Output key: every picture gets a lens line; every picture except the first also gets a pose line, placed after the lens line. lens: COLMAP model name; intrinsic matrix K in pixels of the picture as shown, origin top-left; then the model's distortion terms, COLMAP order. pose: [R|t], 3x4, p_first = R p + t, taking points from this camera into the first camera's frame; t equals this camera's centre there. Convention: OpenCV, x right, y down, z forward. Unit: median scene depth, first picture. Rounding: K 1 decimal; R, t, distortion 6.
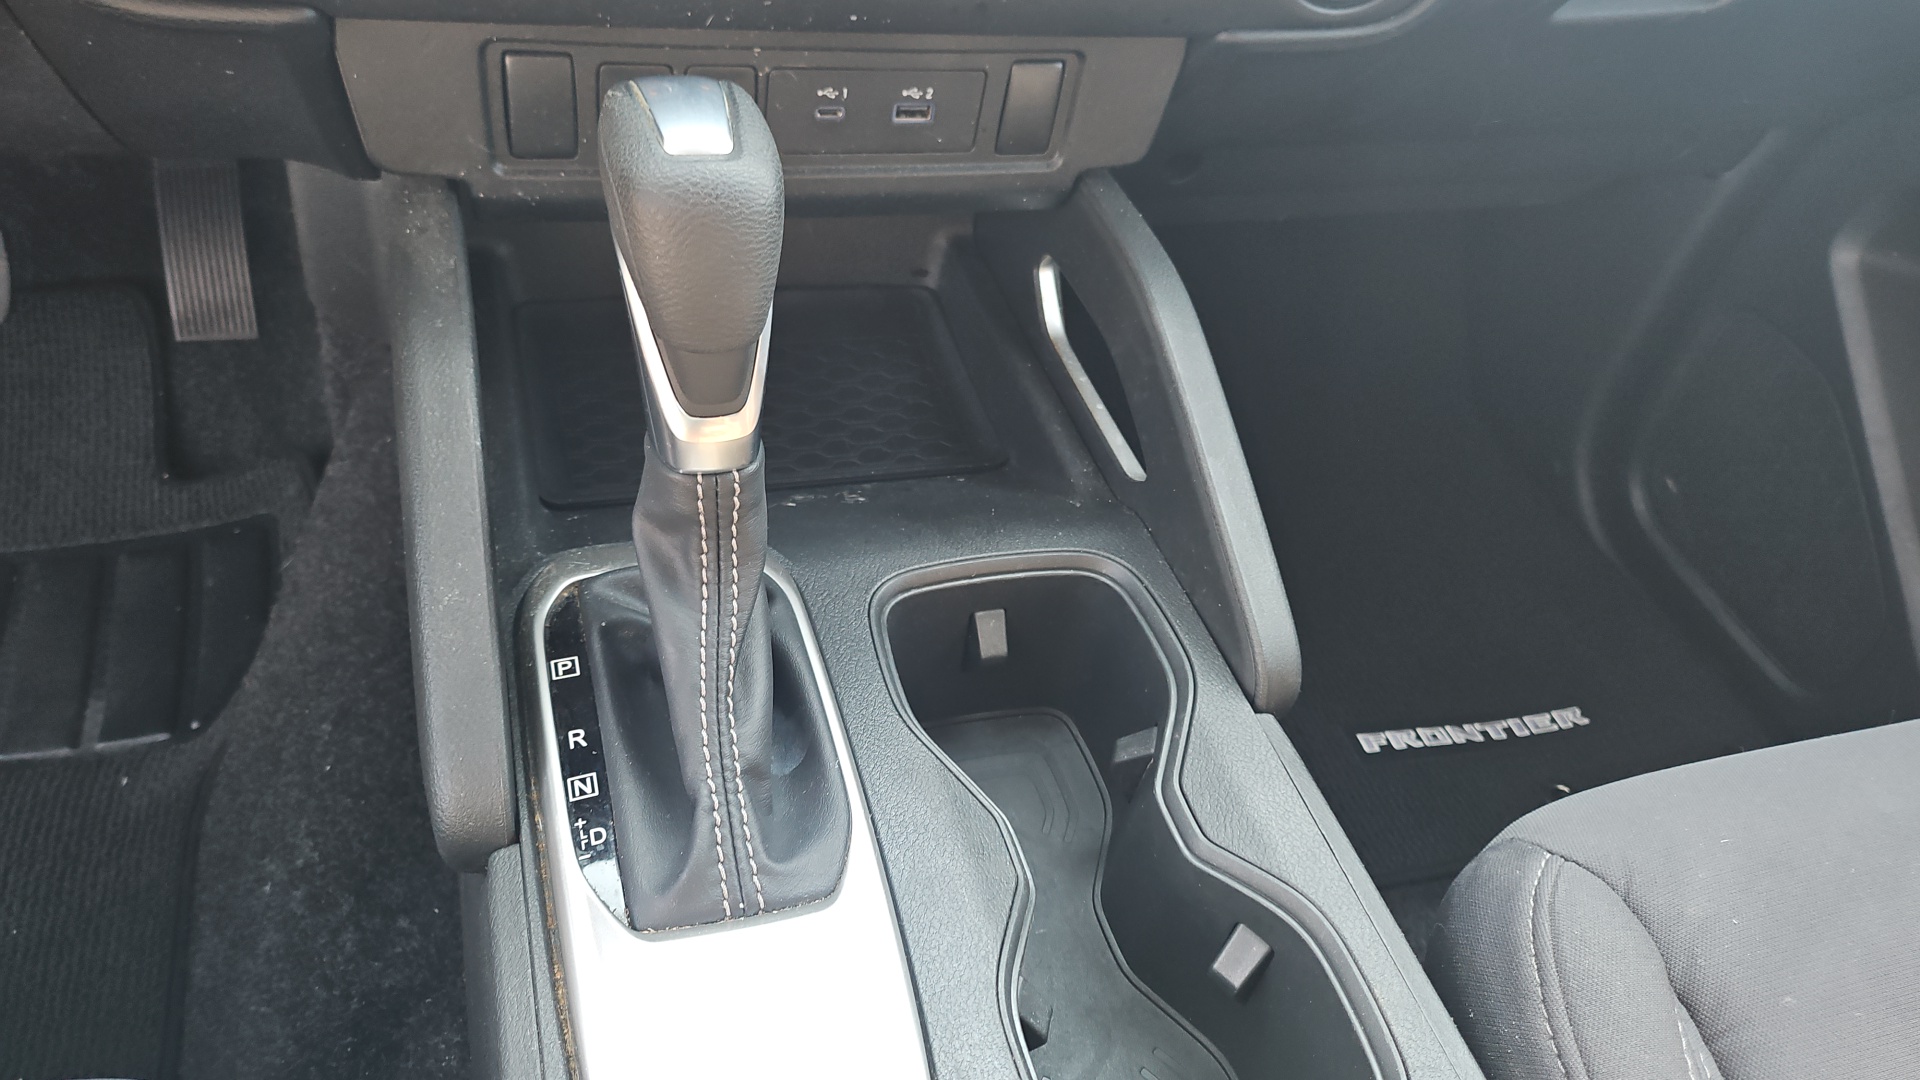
lens RADIAL K [[1370.8, 0, 979.3], [0, 1370.8, 538.3], [0, 0, 1]] dist [0.058663, -0.082632]
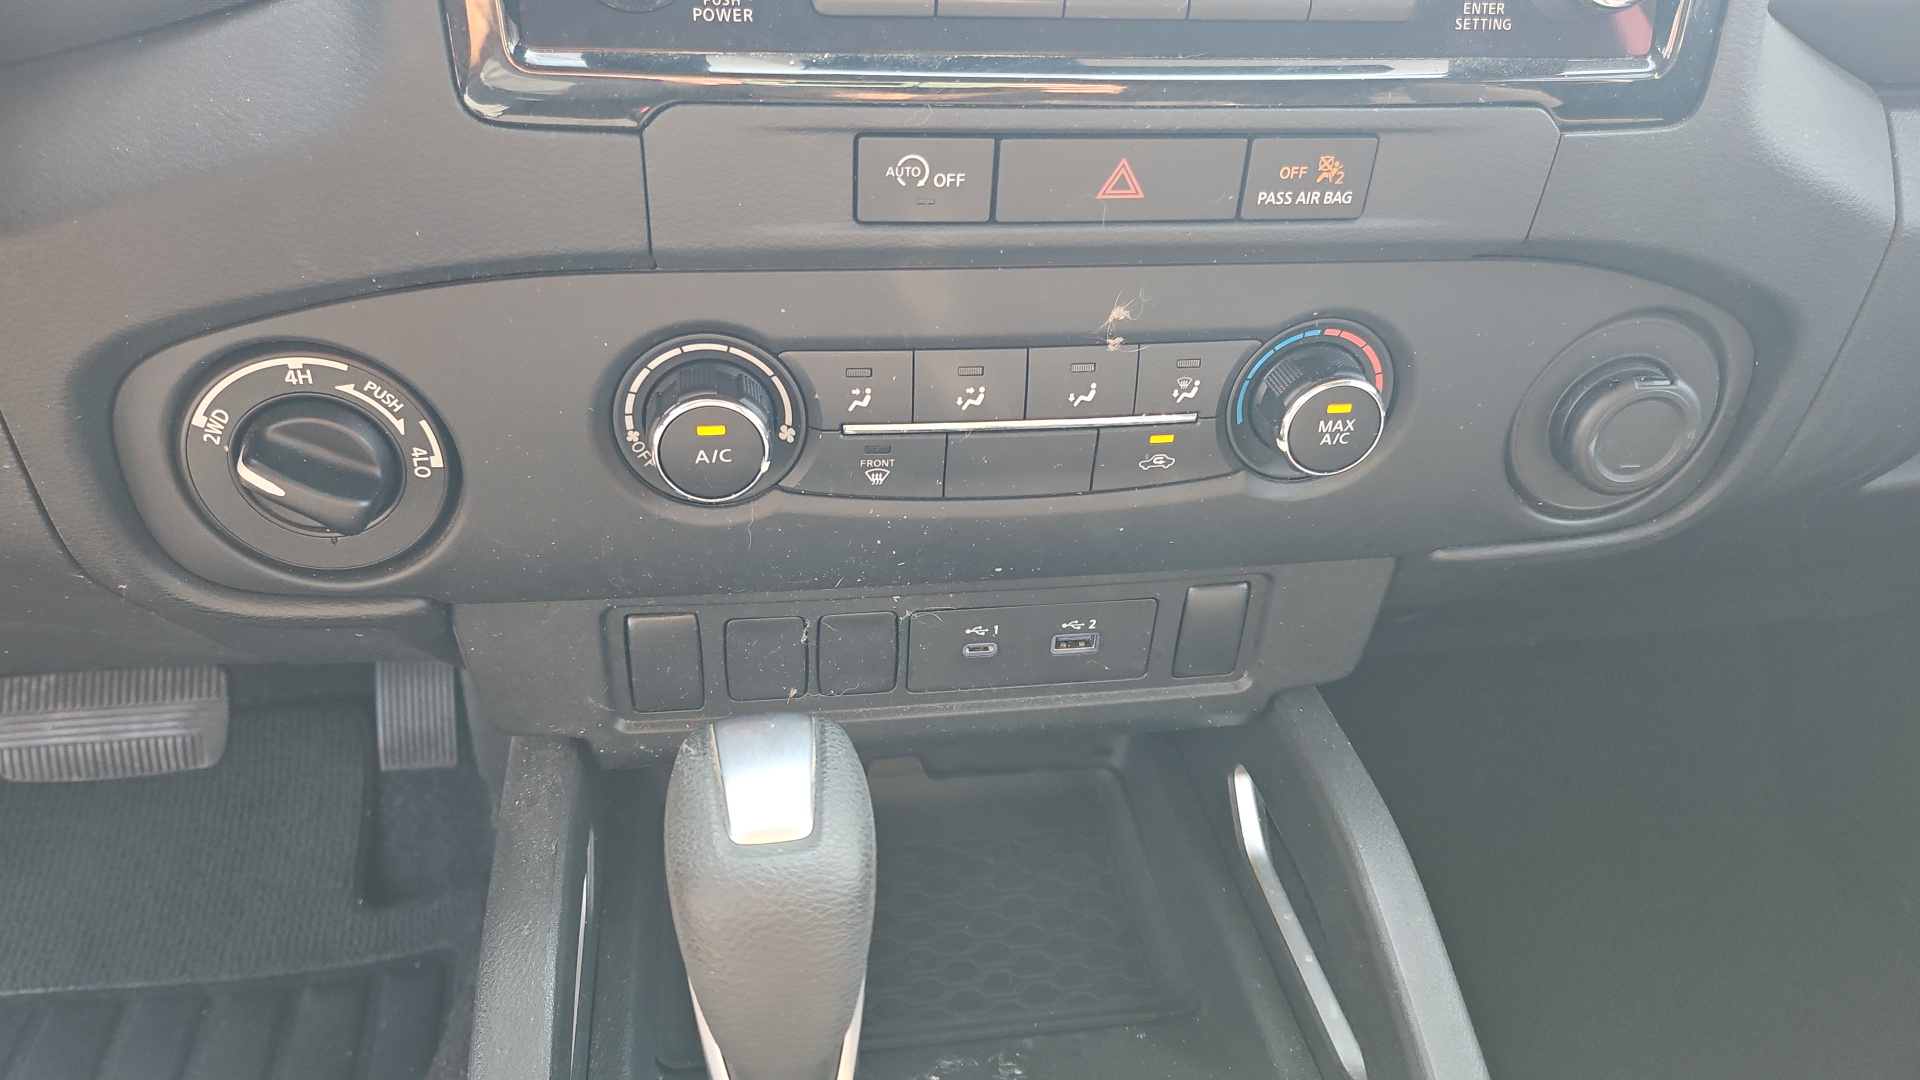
lens RADIAL K [[1363.3, 0, 958.4], [0, 1363.3, 546.8], [0, 0, 1]] dist [0.069719, -0.086050]
pose [[0.981773, -0.011310, -0.189719, 0.043713], [-0.025368, 0.981497, -0.189787, -0.192111], [0.188355, 0.191141, 0.963321, 0.122028]]
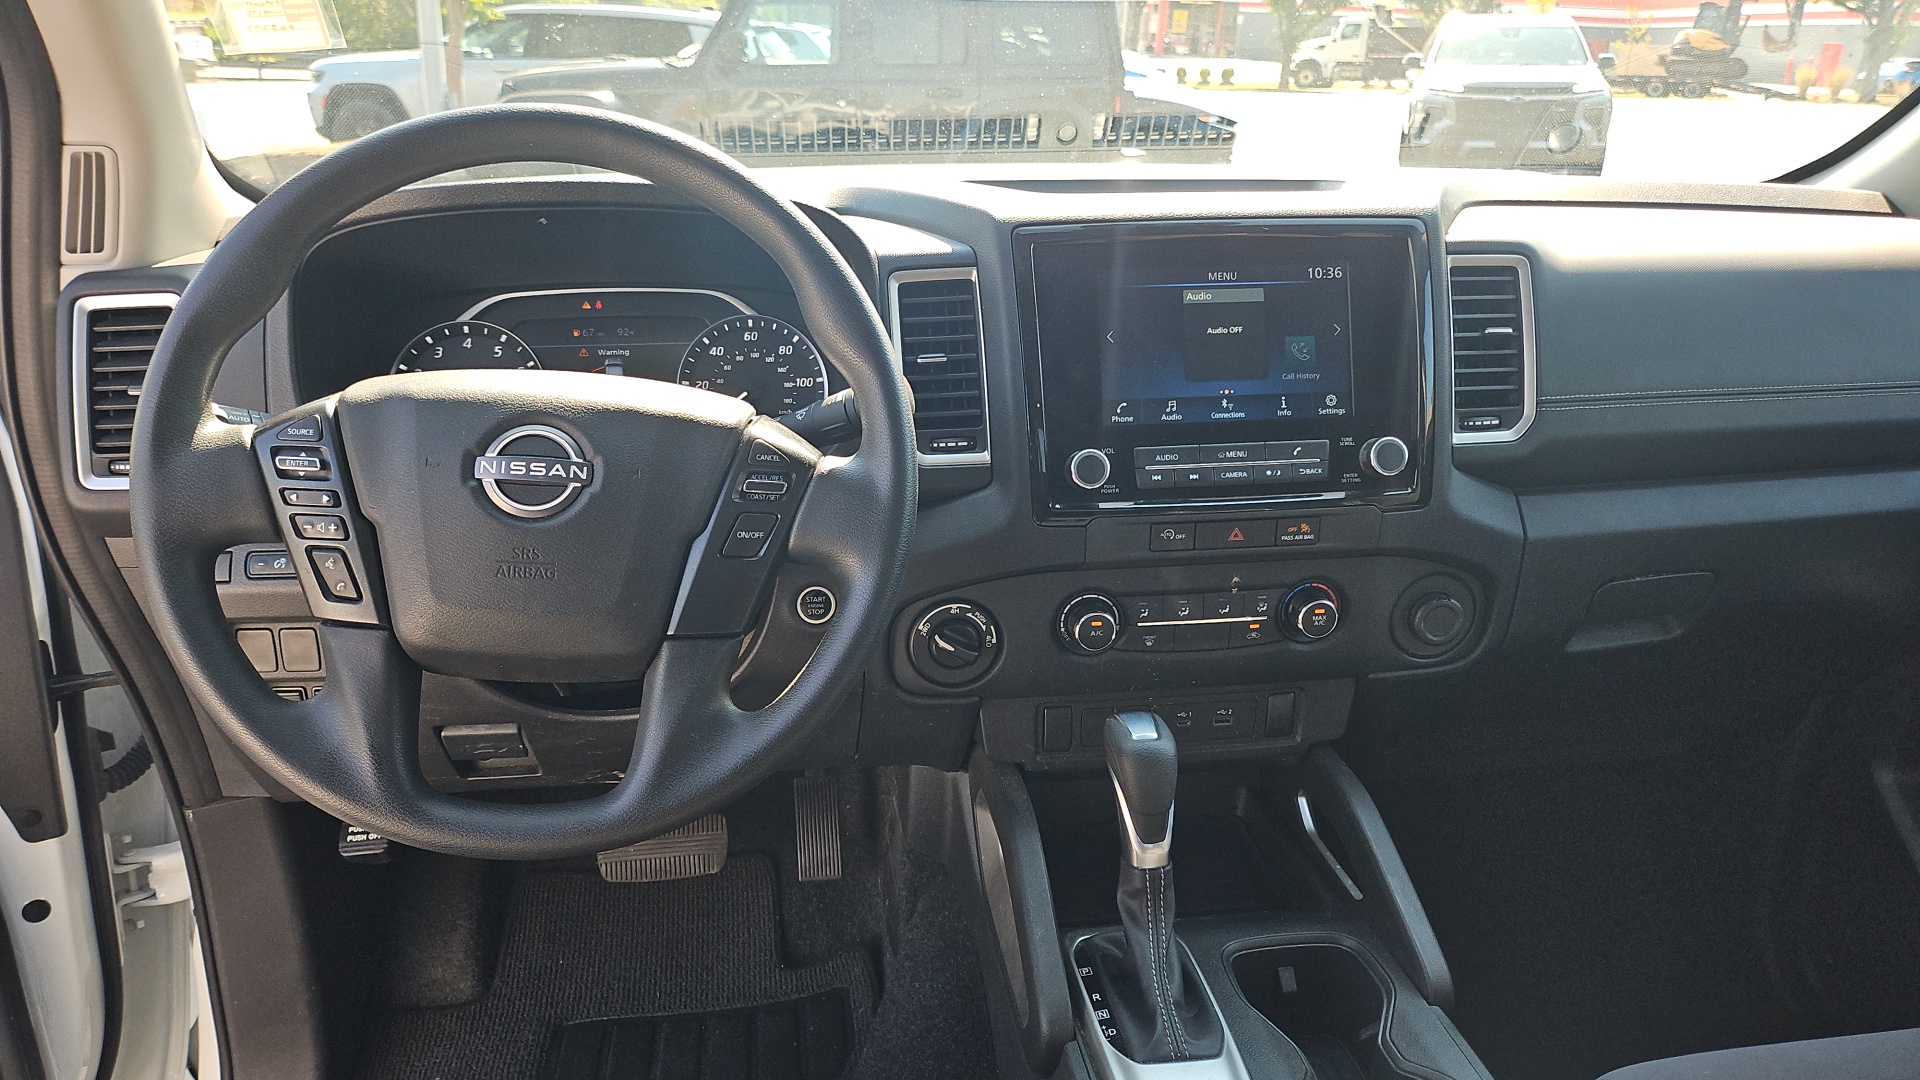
lens RADIAL K [[1385.1, 0, 958.3], [0, 1385.1, 528.3], [0, 0, 1]] dist [0.068854, -0.094941]
pose [[0.972904, -0.097927, -0.209447, 0.030538], [-0.002253, 0.901817, -0.432112, 0.331945], [0.231199, 0.420876, 0.877161, -1.038172]]
